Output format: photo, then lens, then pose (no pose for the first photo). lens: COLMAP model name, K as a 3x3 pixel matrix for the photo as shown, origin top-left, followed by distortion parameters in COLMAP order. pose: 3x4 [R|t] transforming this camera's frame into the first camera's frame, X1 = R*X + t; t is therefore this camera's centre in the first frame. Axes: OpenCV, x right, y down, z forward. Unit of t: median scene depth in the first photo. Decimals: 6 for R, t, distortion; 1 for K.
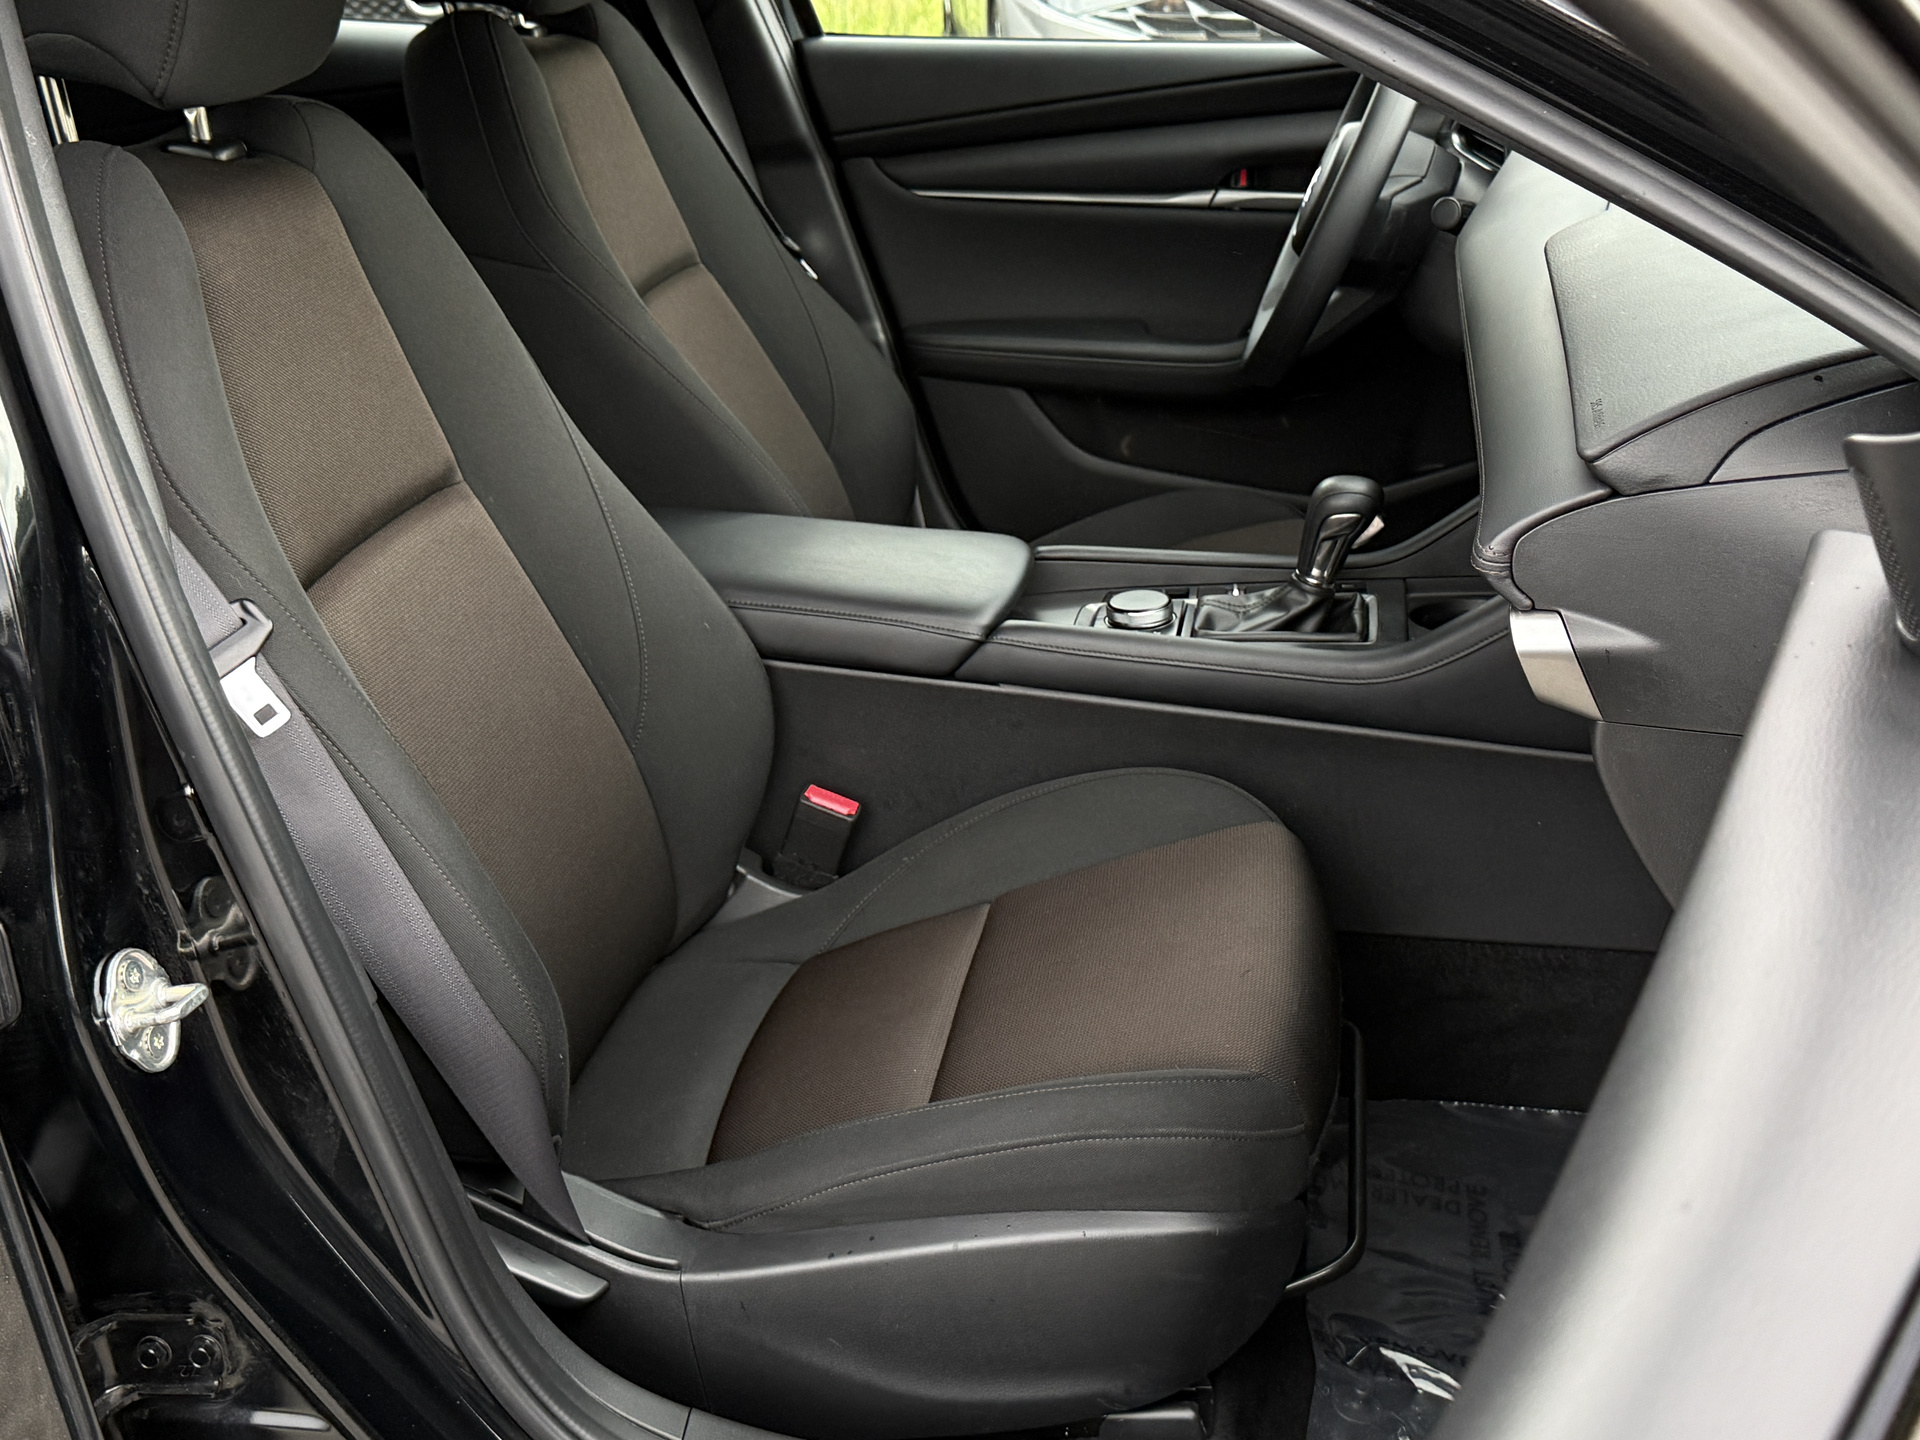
lens RADIAL K [[2219.1, 0, 960.0], [0, 2219.1, 720.0], [0, 0, 1]] dist [0.106983, -0.028944]
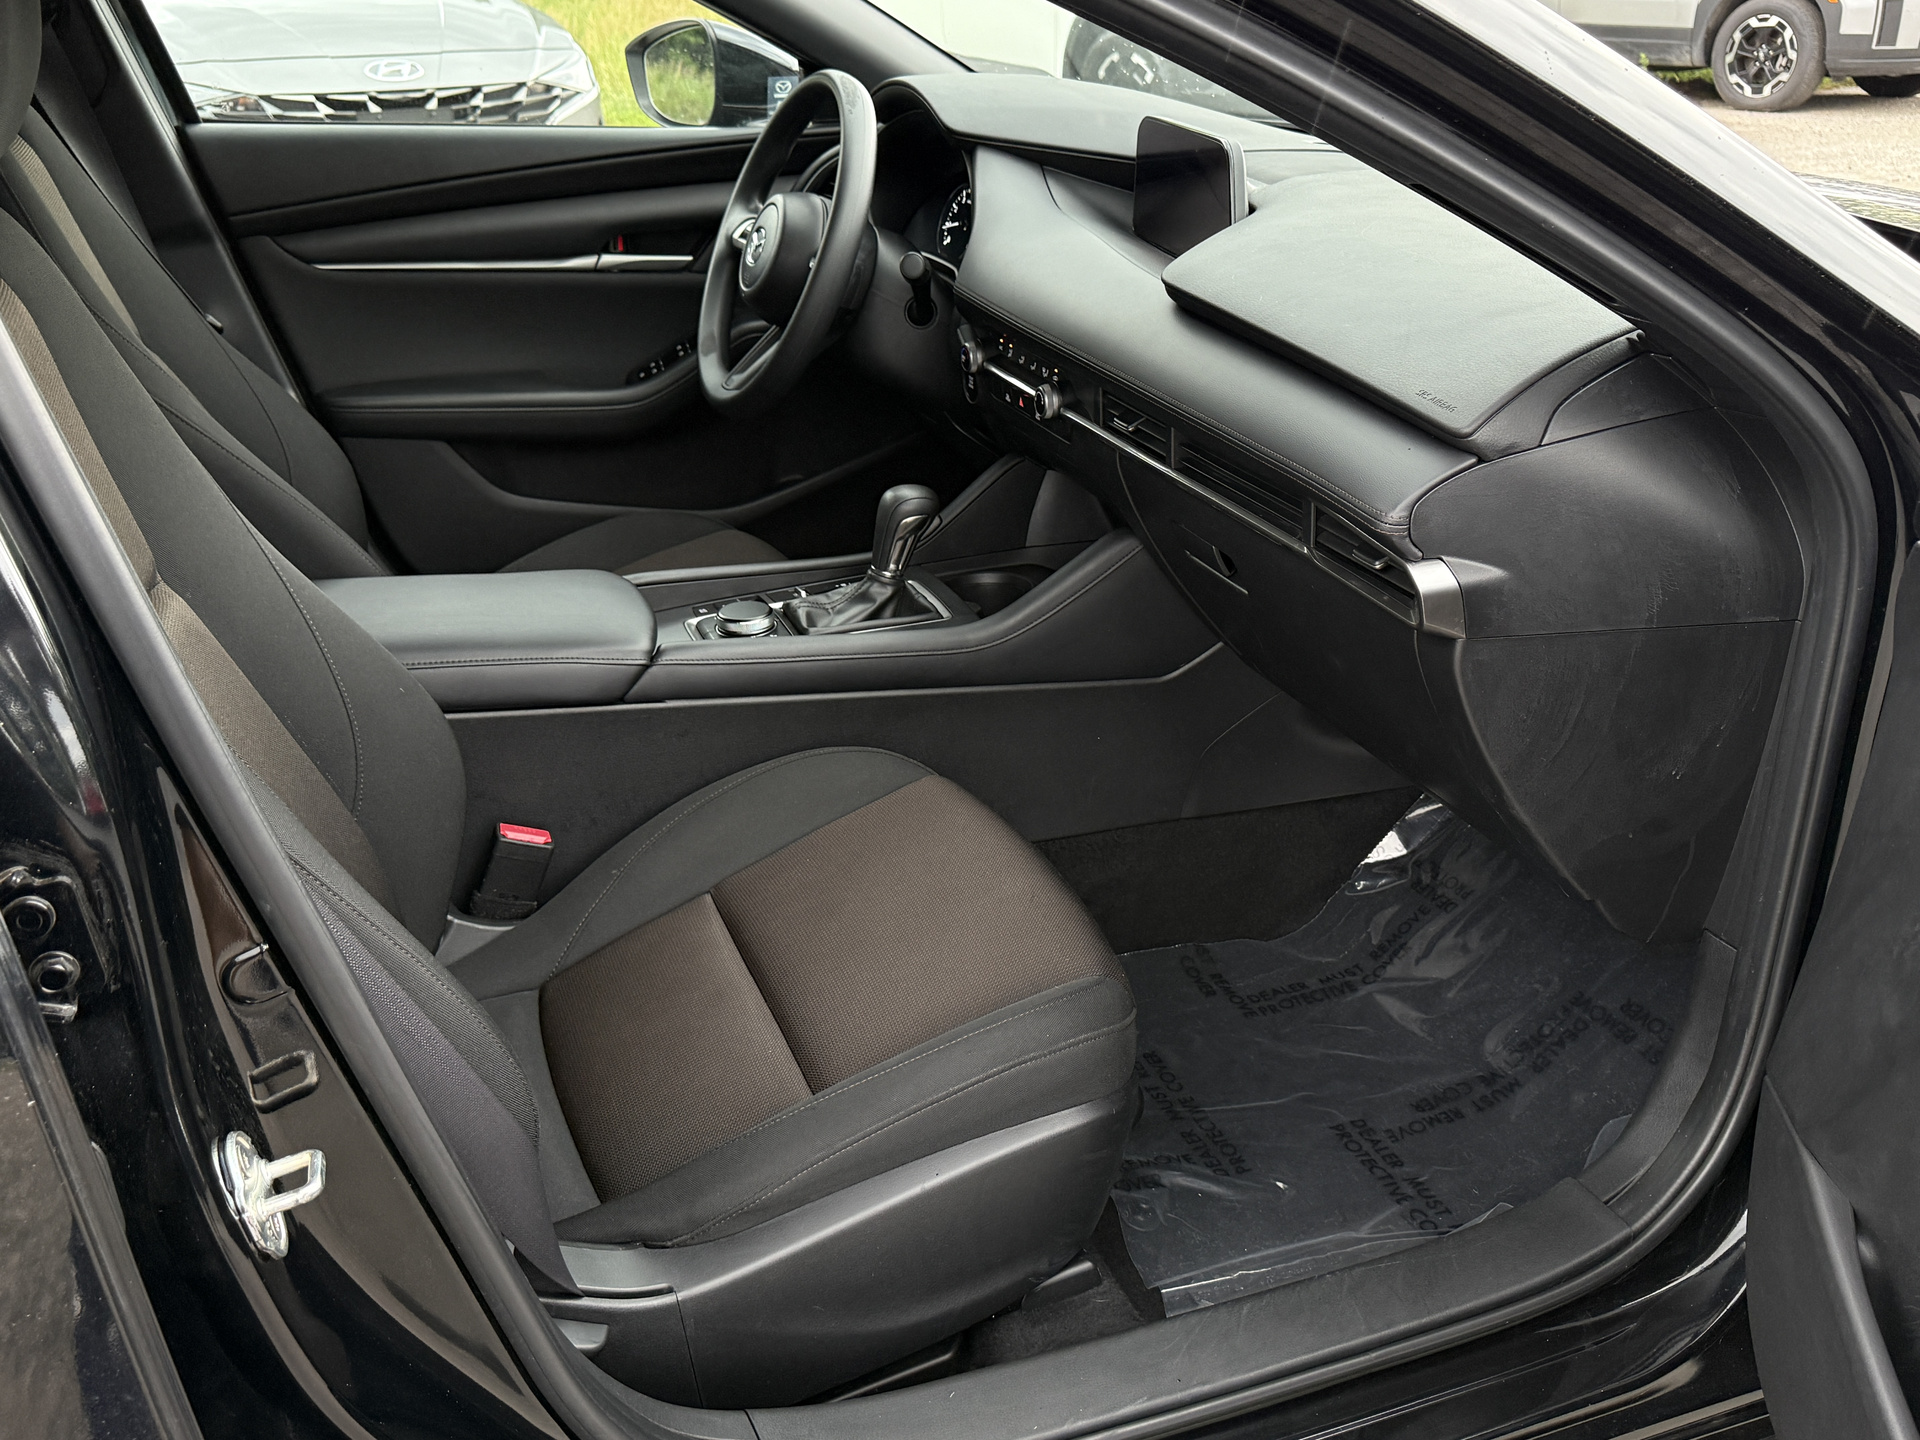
lens RADIAL K [[1754.5, 0, 960.0], [0, 1754.5, 720.0], [0, 0, 1]] dist [0.173989, -0.359614]
pose [[0.860101, -0.169009, 0.481313, -0.277877], [0.158332, 0.985370, 0.063068, -0.038207], [-0.484931, 0.021963, 0.874277, 0.147626]]
